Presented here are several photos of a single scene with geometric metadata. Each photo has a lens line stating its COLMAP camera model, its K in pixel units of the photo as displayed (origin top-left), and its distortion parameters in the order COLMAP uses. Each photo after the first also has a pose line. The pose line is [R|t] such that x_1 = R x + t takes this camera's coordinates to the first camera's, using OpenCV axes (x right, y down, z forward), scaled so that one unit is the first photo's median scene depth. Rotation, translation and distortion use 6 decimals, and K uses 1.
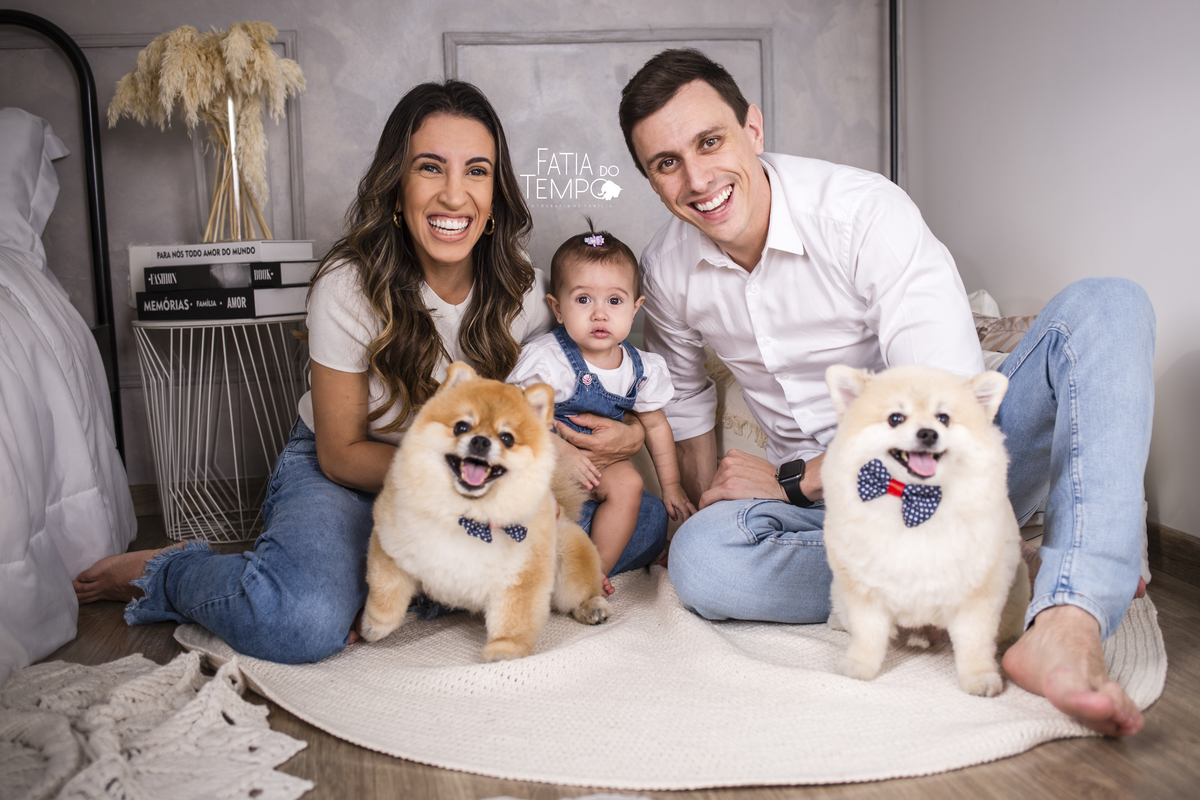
lens RADIAL K [[1161.6, 0, 600.0], [0, 1161.6, 400.0], [0, 0, 1]] dist [-0.051581, 0.005656]
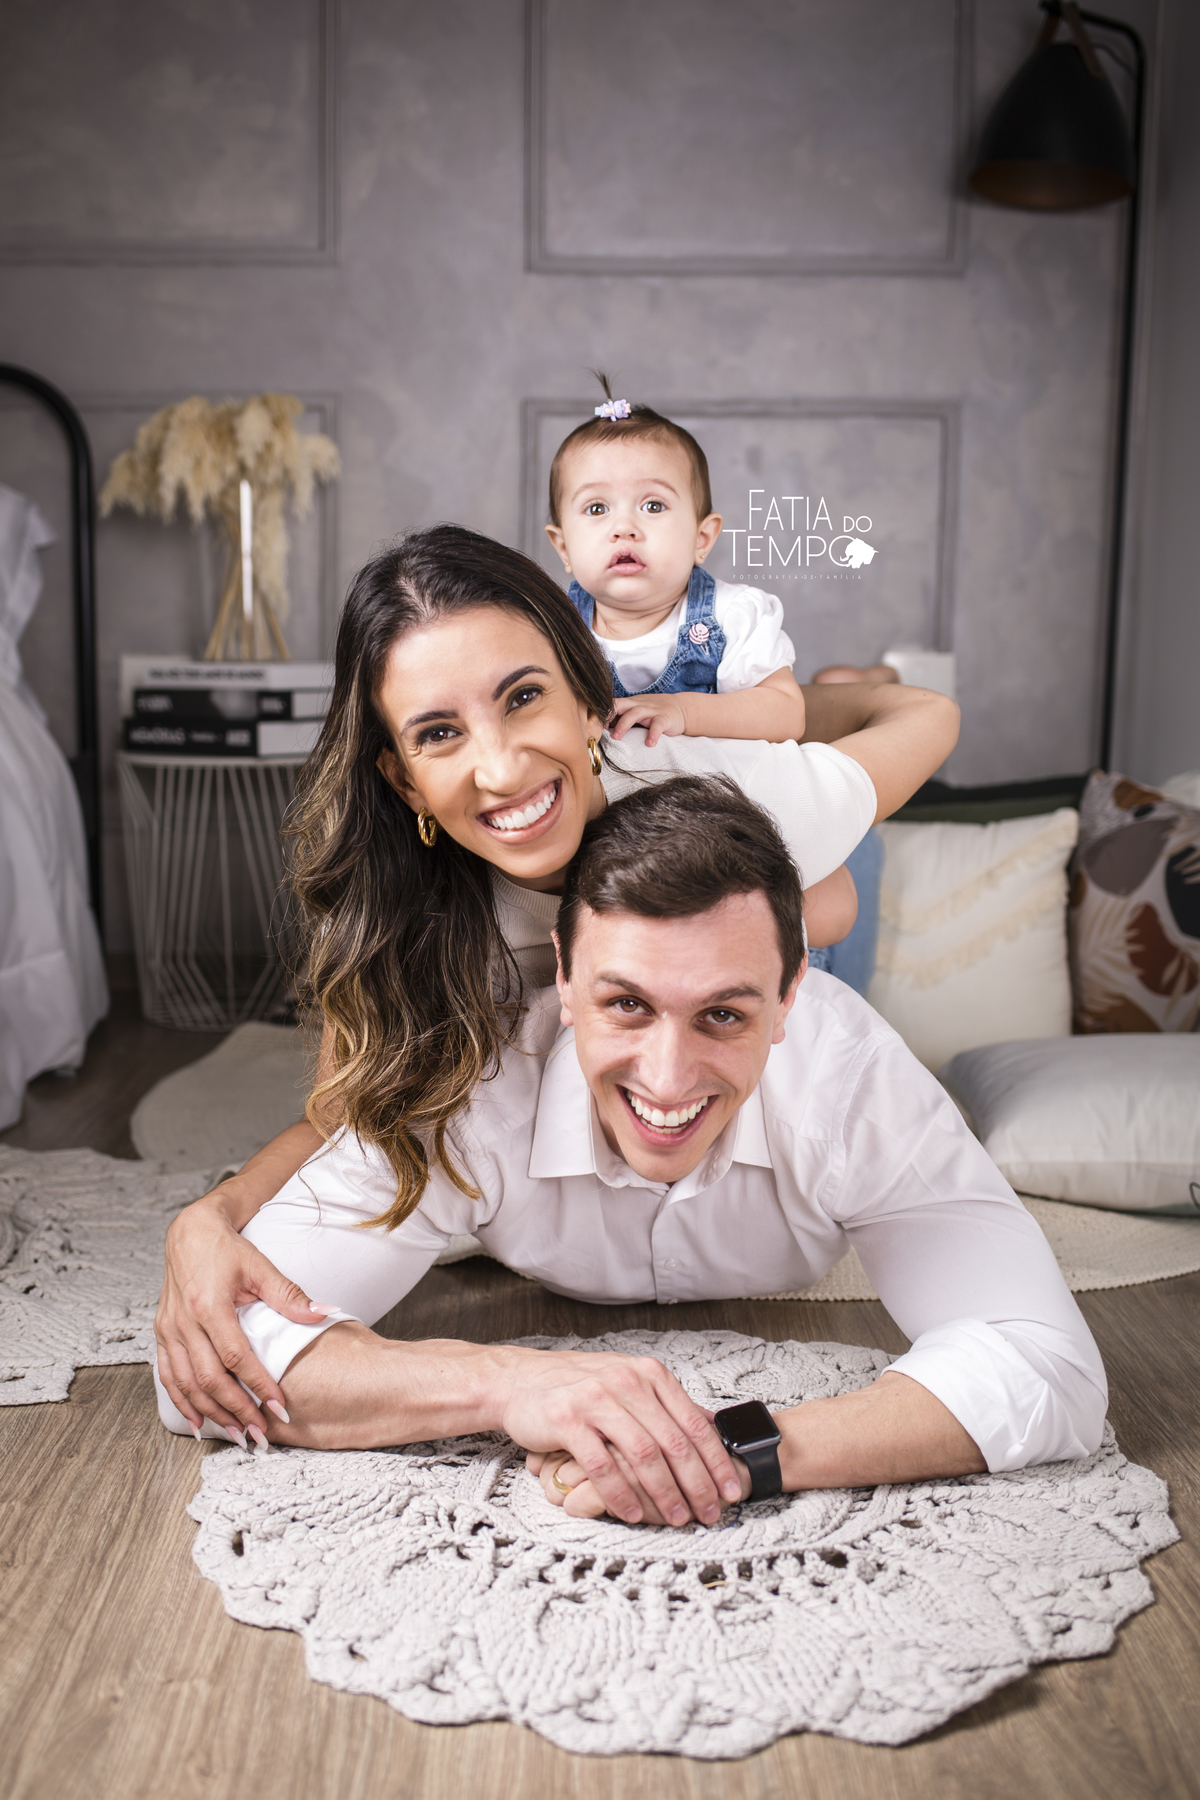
lens RADIAL K [[1742.3, 0, 600.0], [0, 1742.3, 900.0], [0, 0, 1]] dist [-0.051581, 0.005656]
pose [[0.988693, 0.065929, -0.134685, 0.111648], [-0.062602, 0.997623, 0.028792, -0.020692], [0.136263, -0.020035, 0.990470, -0.187149]]
